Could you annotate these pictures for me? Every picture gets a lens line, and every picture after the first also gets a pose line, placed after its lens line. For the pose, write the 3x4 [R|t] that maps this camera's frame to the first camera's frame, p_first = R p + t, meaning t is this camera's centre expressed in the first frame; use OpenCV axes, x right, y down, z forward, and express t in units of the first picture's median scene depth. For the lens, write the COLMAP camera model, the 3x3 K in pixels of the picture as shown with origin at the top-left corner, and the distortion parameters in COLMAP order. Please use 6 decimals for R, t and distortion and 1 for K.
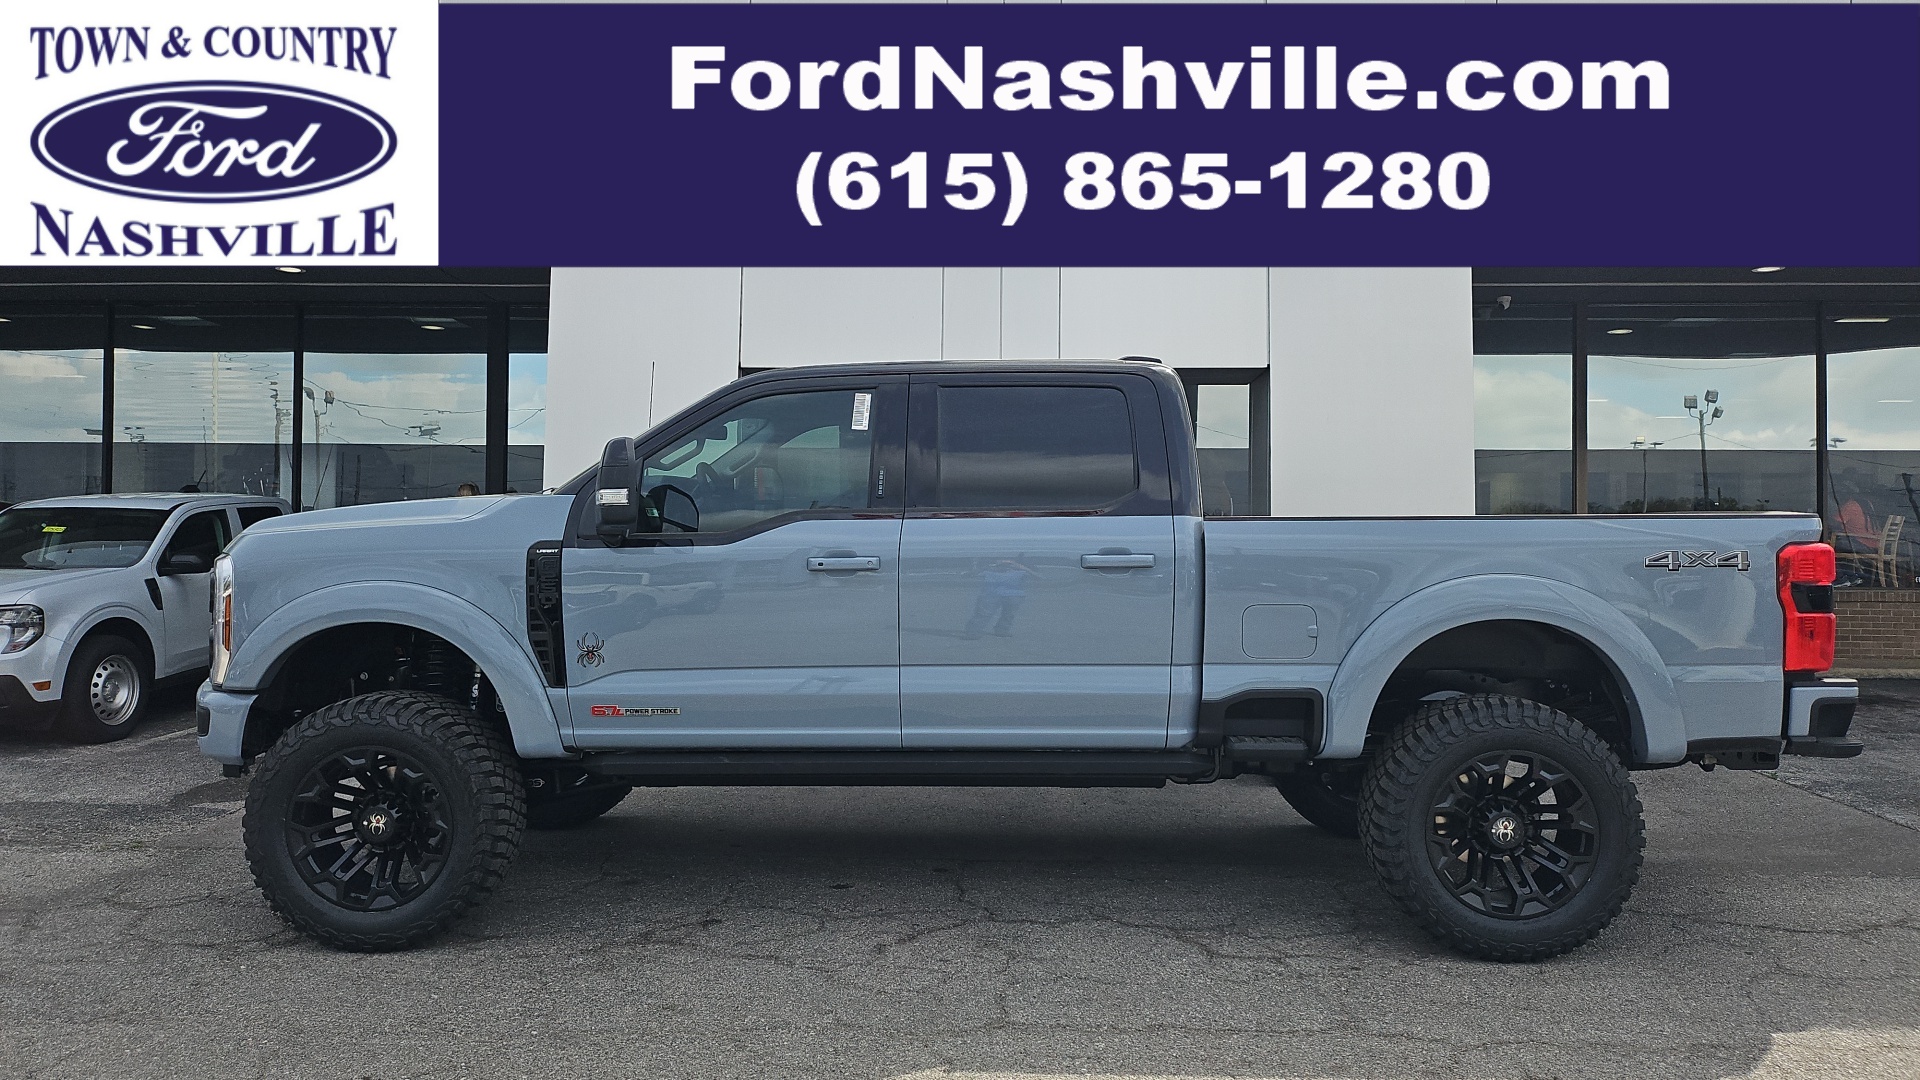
lens RADIAL K [[1371.7, 0, 964.4], [0, 1371.7, 532.9], [0, 0, 1]] dist [0.028655, -0.018514]
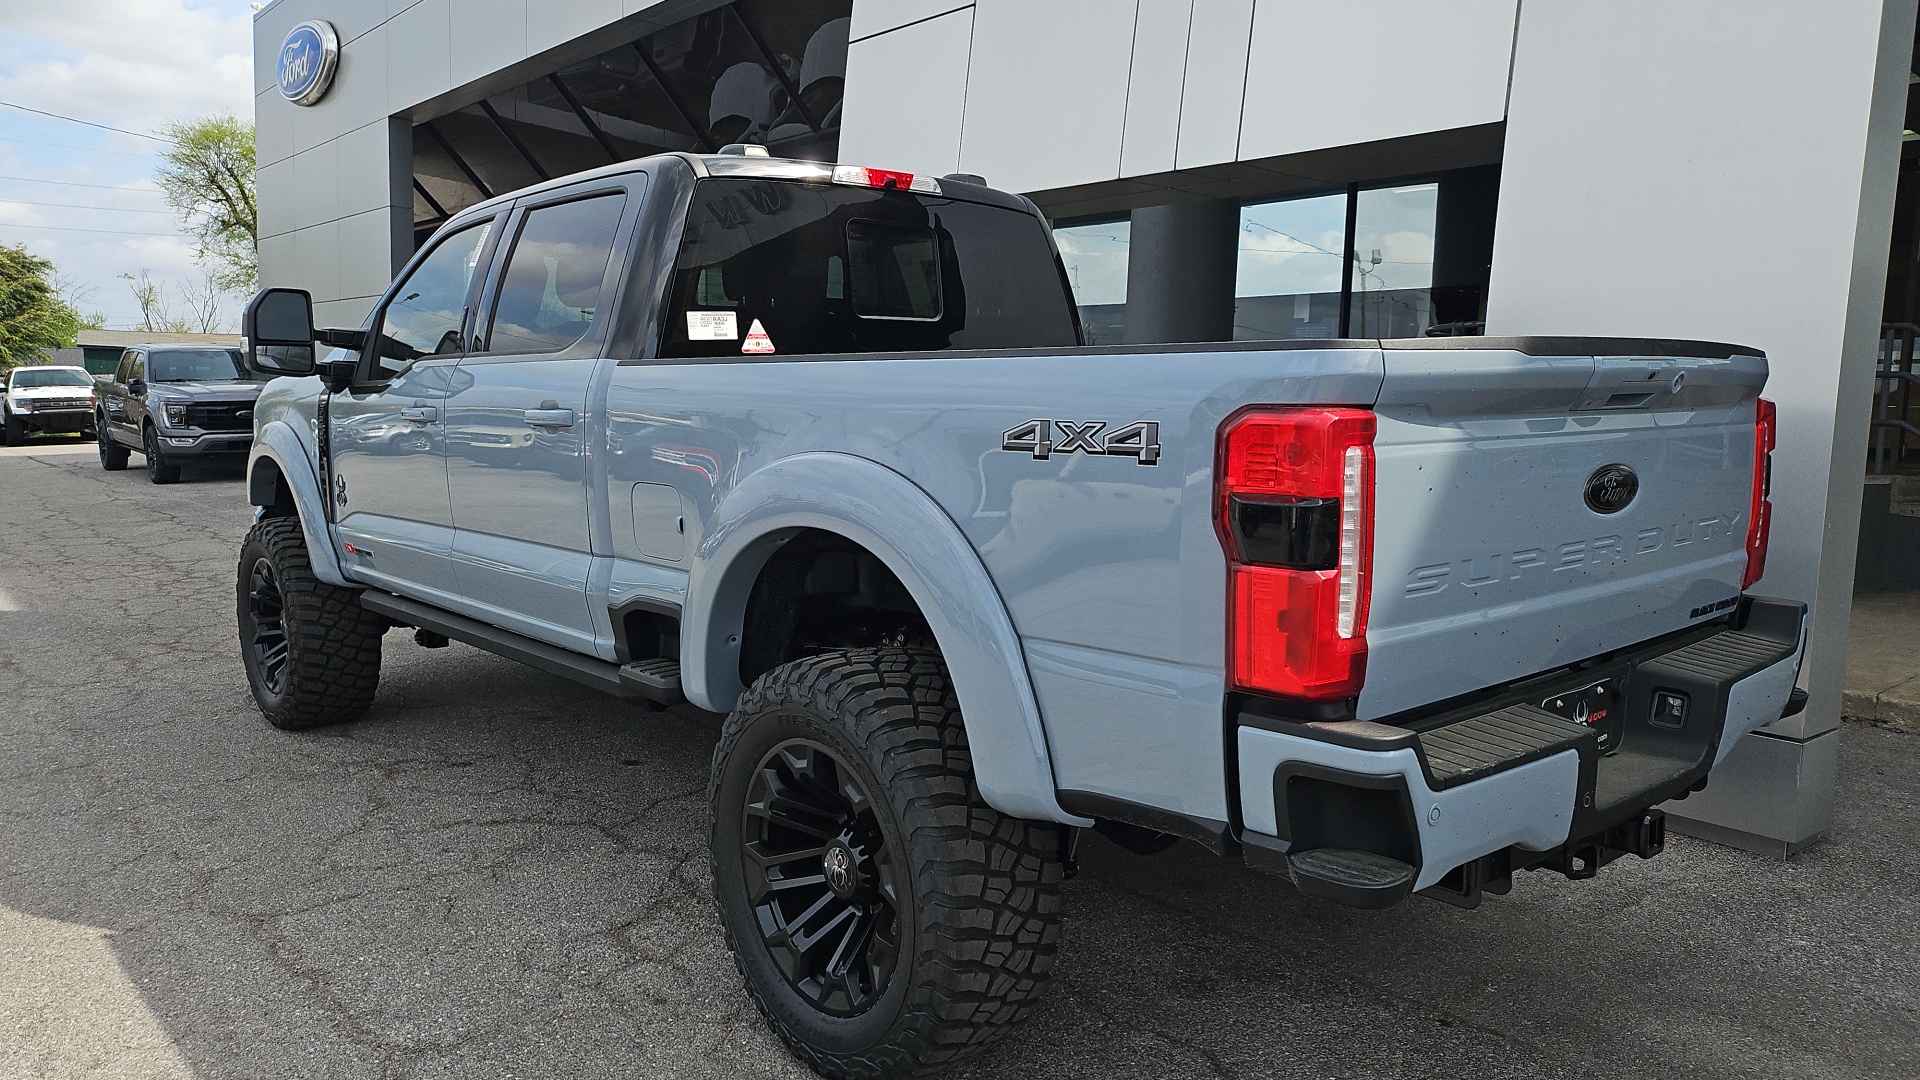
lens RADIAL K [[1371.7, 0, 958.2], [0, 1371.7, 521.9], [0, 0, 1]] dist [0.028655, -0.018514]
pose [[0.688280, 0.075444, -0.721512, 0.857342], [-0.007321, 0.995249, 0.097083, 0.001915], [0.725408, -0.061538, 0.685562, 0.625727]]
